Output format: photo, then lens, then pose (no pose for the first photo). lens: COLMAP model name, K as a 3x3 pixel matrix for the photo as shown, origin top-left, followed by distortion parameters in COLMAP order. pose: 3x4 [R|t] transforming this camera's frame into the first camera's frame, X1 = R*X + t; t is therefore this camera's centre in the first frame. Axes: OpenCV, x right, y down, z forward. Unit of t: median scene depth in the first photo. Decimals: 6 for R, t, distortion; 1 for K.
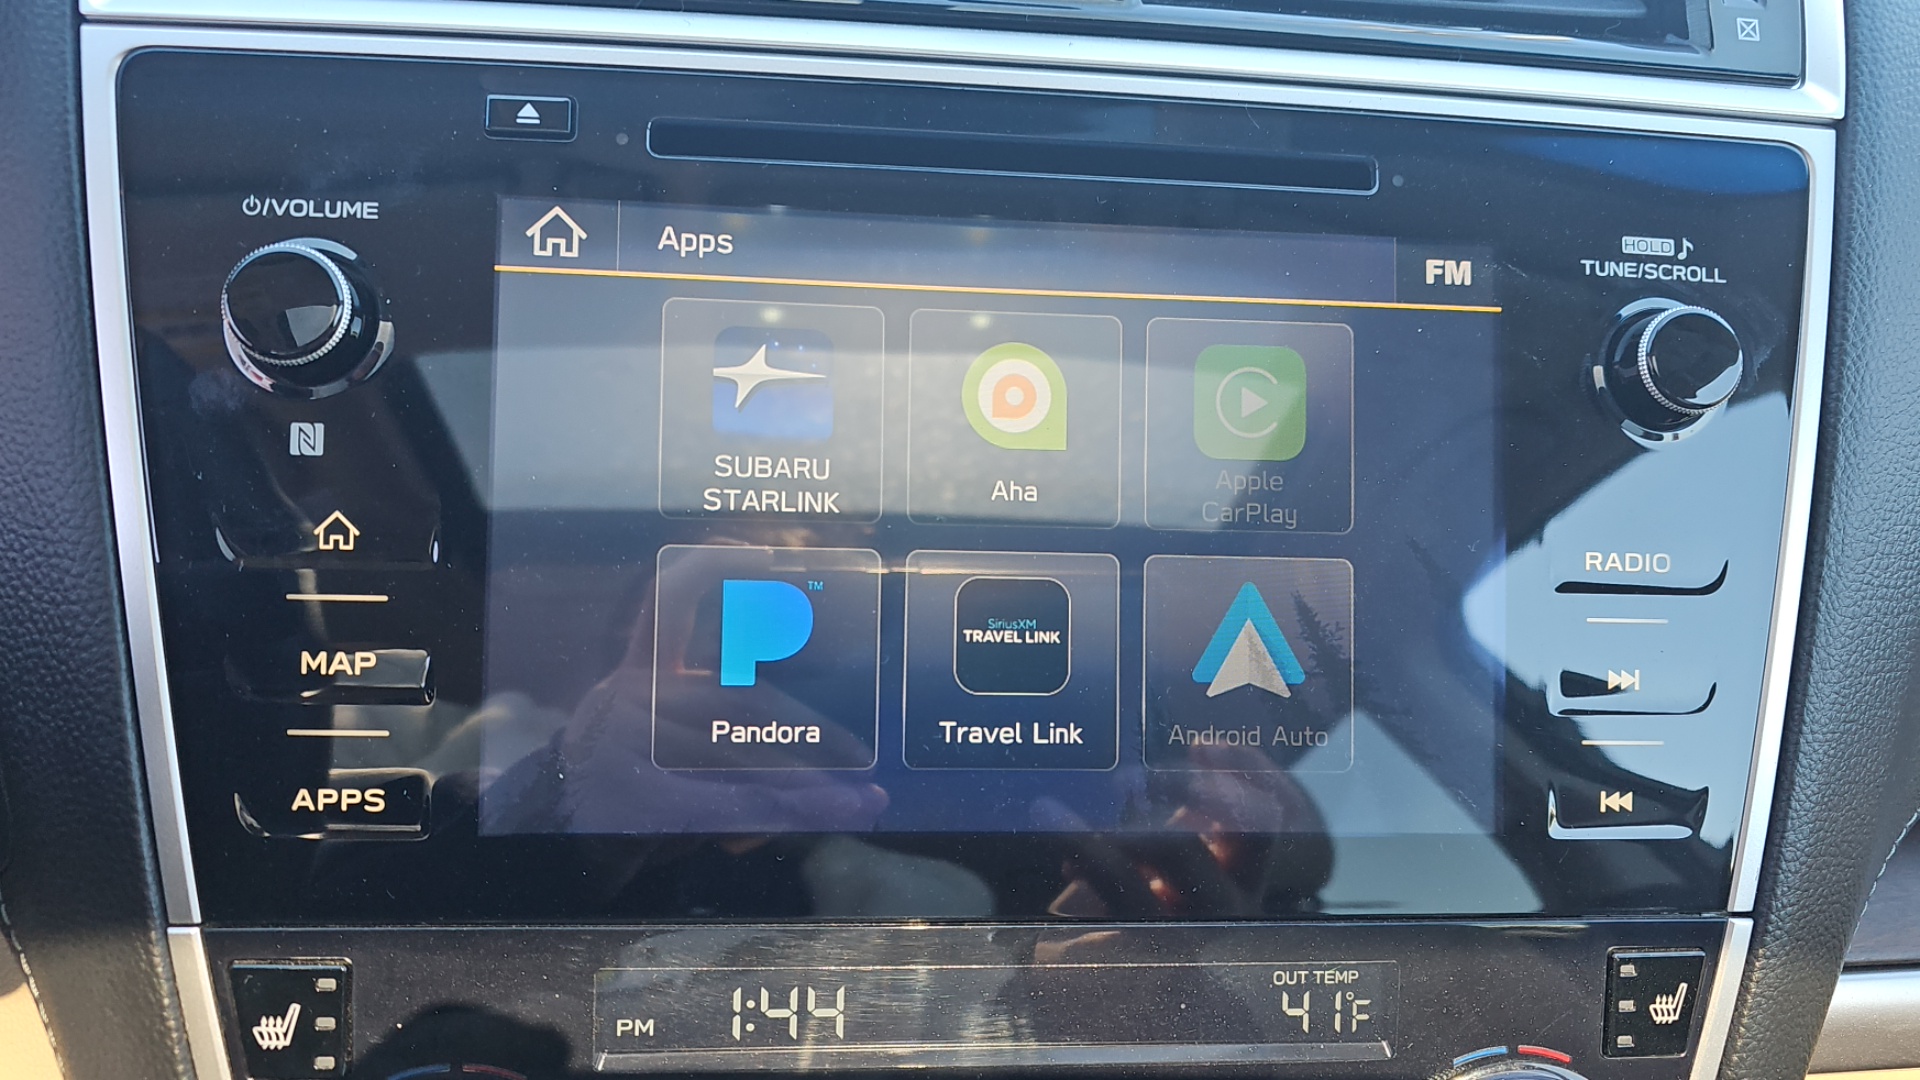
lens RADIAL K [[1497.5, 0, 970.8], [0, 1497.5, 542.8], [0, 0, 1]] dist [0.004224, -0.004254]
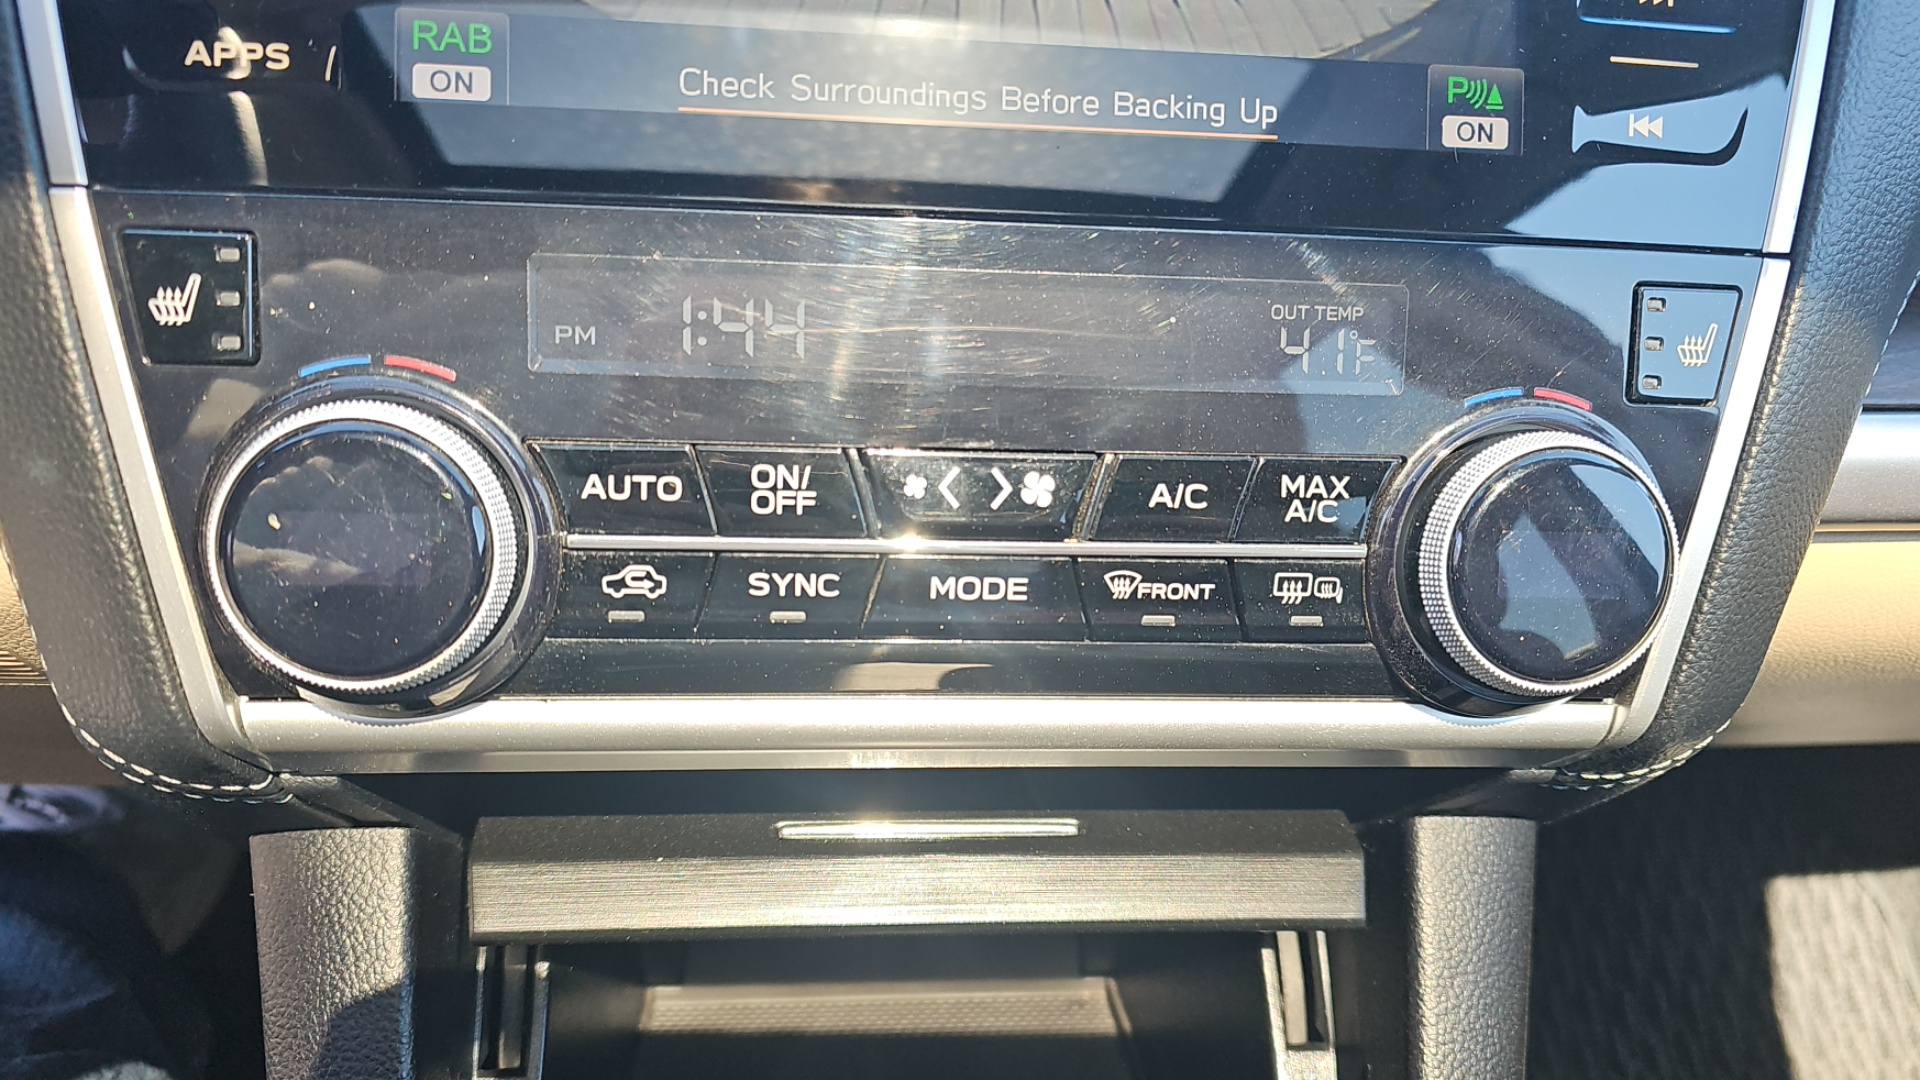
lens RADIAL K [[1420.8, 0, 971.7], [0, 1420.8, 543.0], [0, 0, 1]] dist [0.006329, -0.007547]
pose [[0.999992, -0.001983, 0.003610, 0.014546], [0.001781, 0.998467, 0.055319, 0.397498], [-0.003714, -0.055312, 0.998462, 0.123063]]
